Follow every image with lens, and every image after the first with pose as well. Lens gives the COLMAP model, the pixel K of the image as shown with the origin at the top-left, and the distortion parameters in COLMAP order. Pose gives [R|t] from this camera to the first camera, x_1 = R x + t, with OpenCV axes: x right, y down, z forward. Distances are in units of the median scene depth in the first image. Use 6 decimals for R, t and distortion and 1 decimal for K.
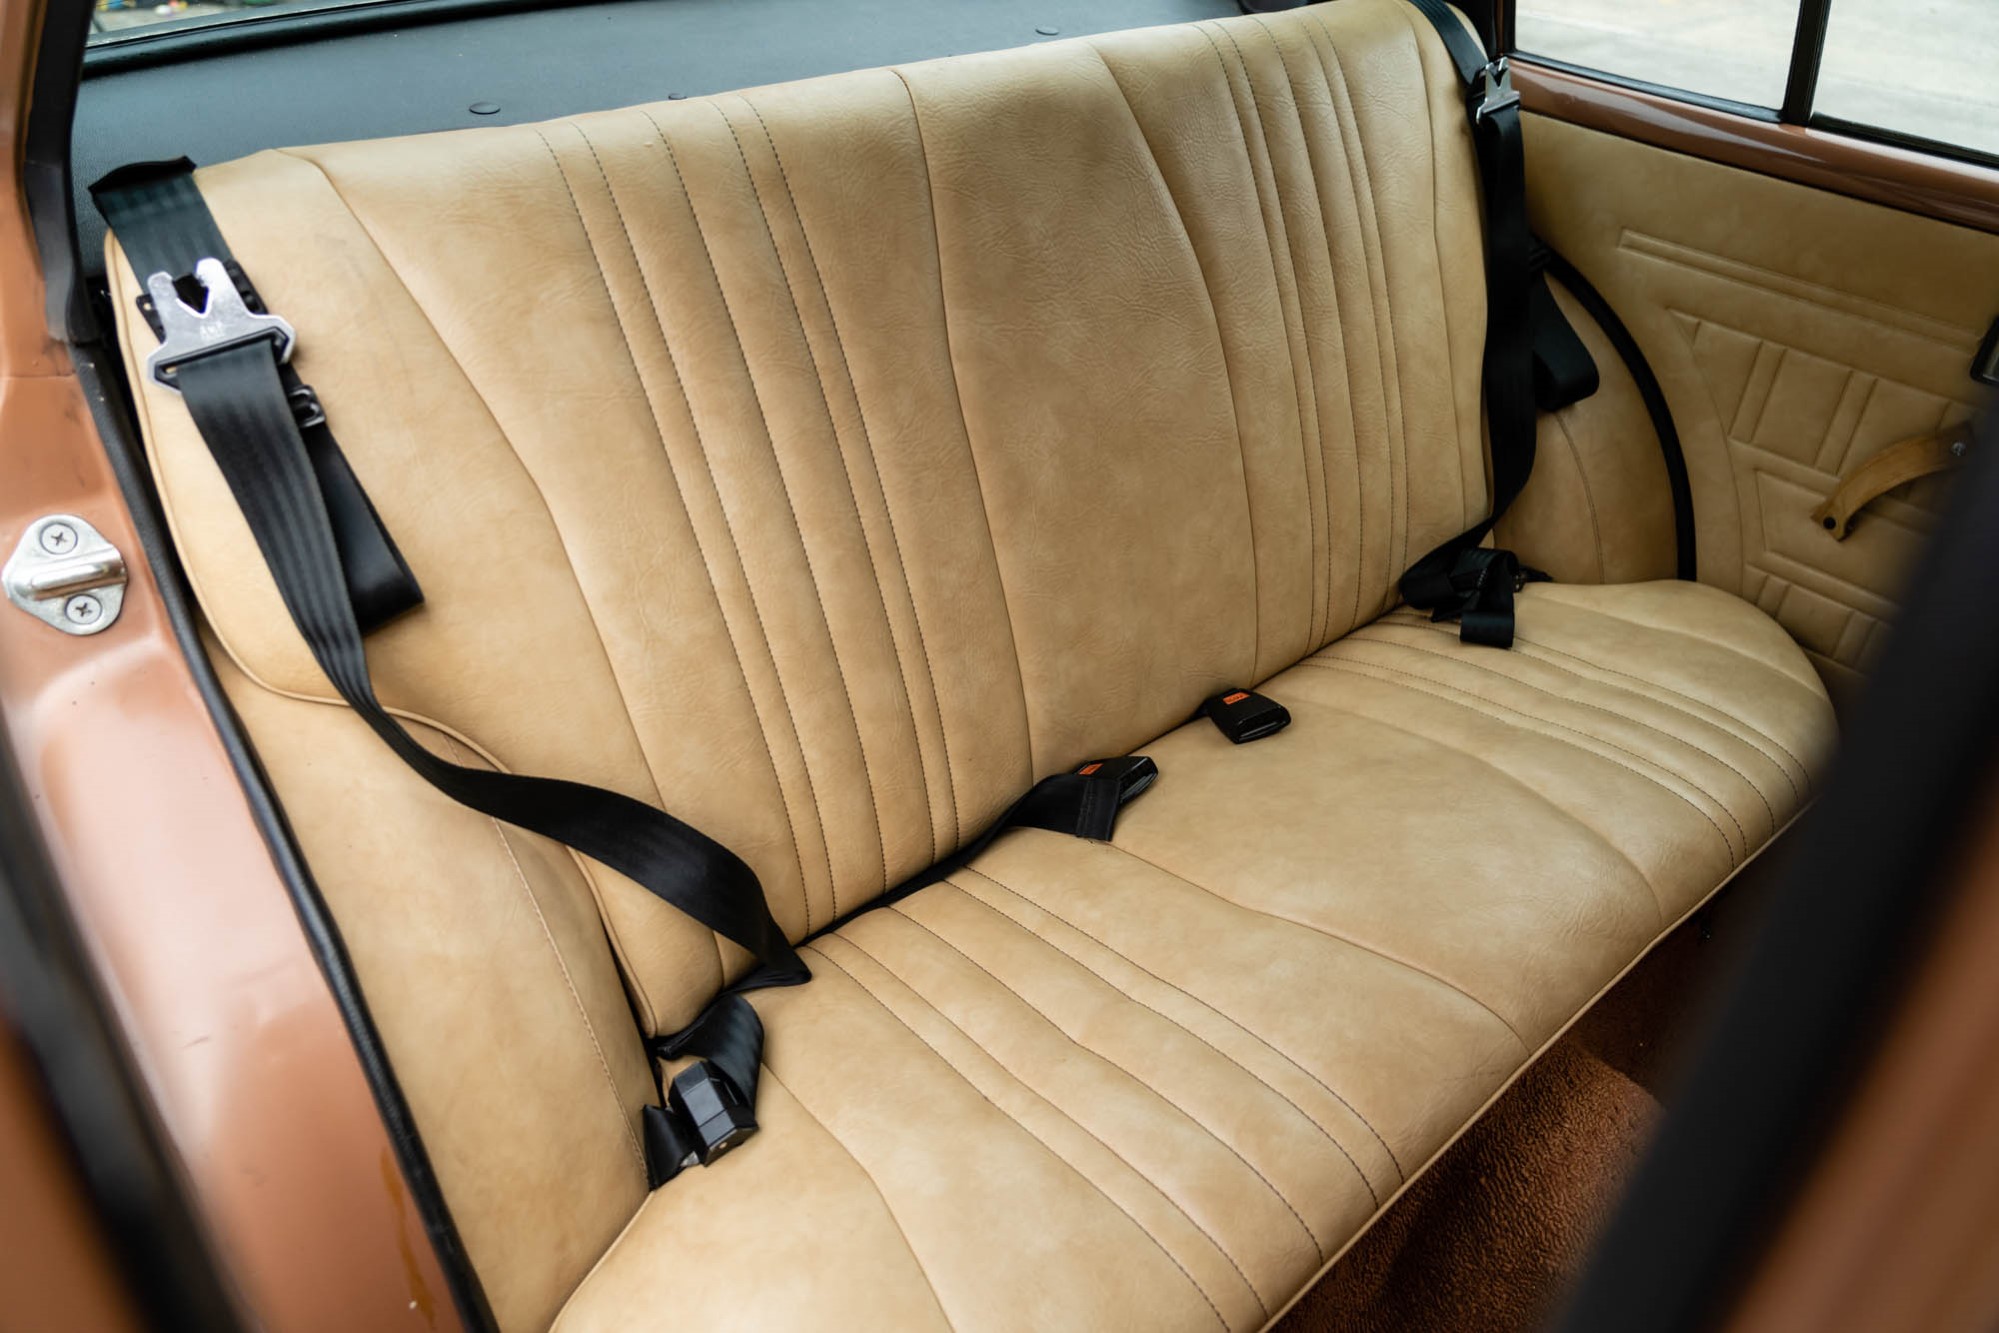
lens RADIAL K [[1414.1, 0, 999.5], [0, 1414.1, 666.5], [0, 0, 1]] dist [-0.002411, -0.001071]
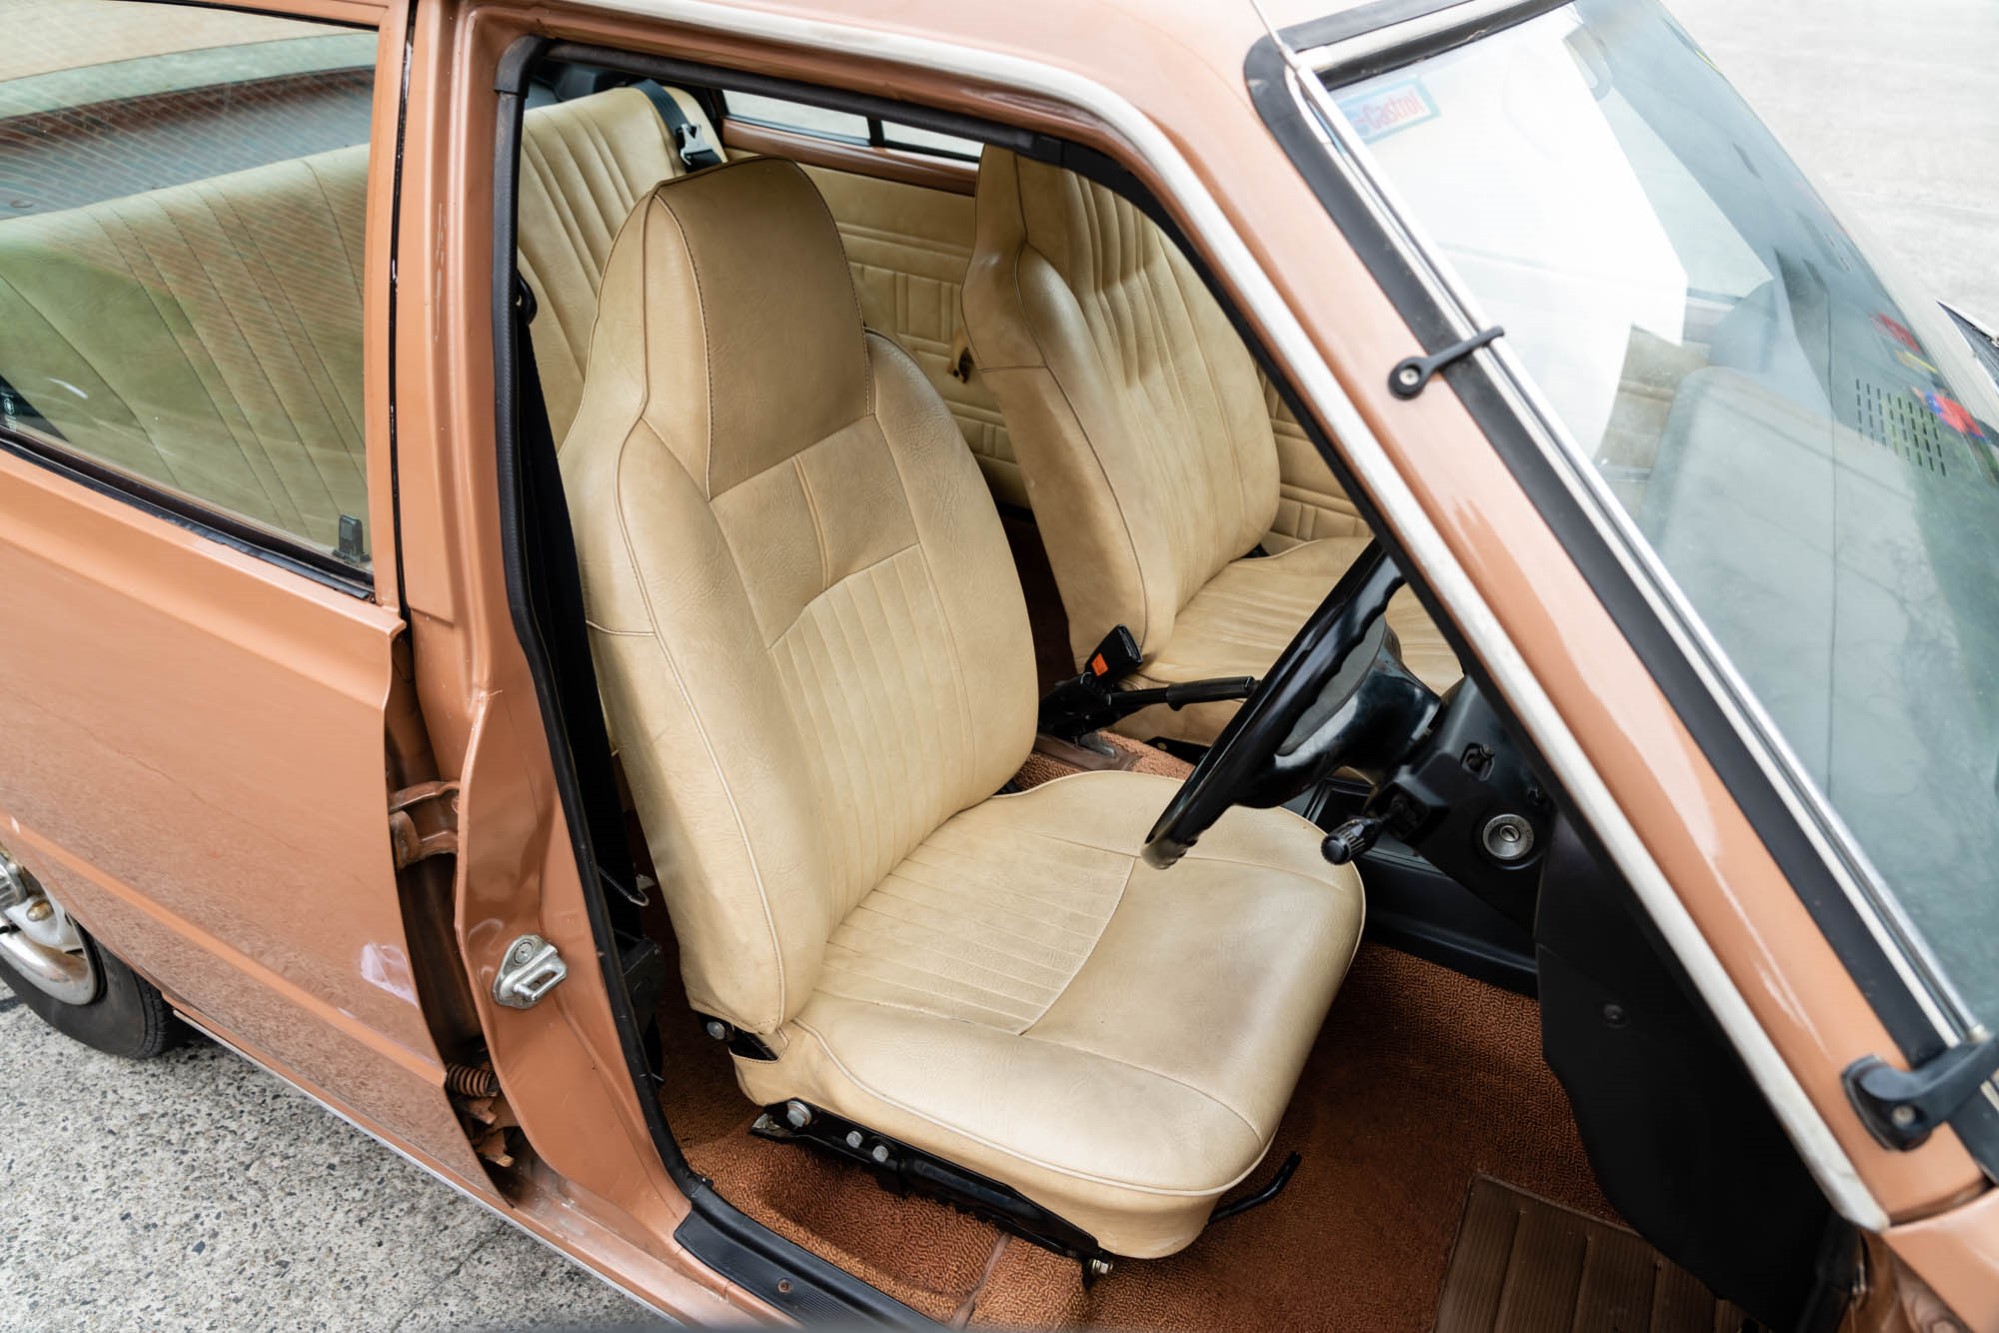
lens RADIAL K [[1414.1, 0, 999.5], [0, 1414.1, 666.5], [0, 0, 1]] dist [-0.002411, -0.001071]
pose [[0.944666, -0.181966, 0.272938, 0.114930], [0.190328, 0.981711, -0.004245, 0.278475], [-0.267174, 0.055958, 0.962022, -0.670501]]
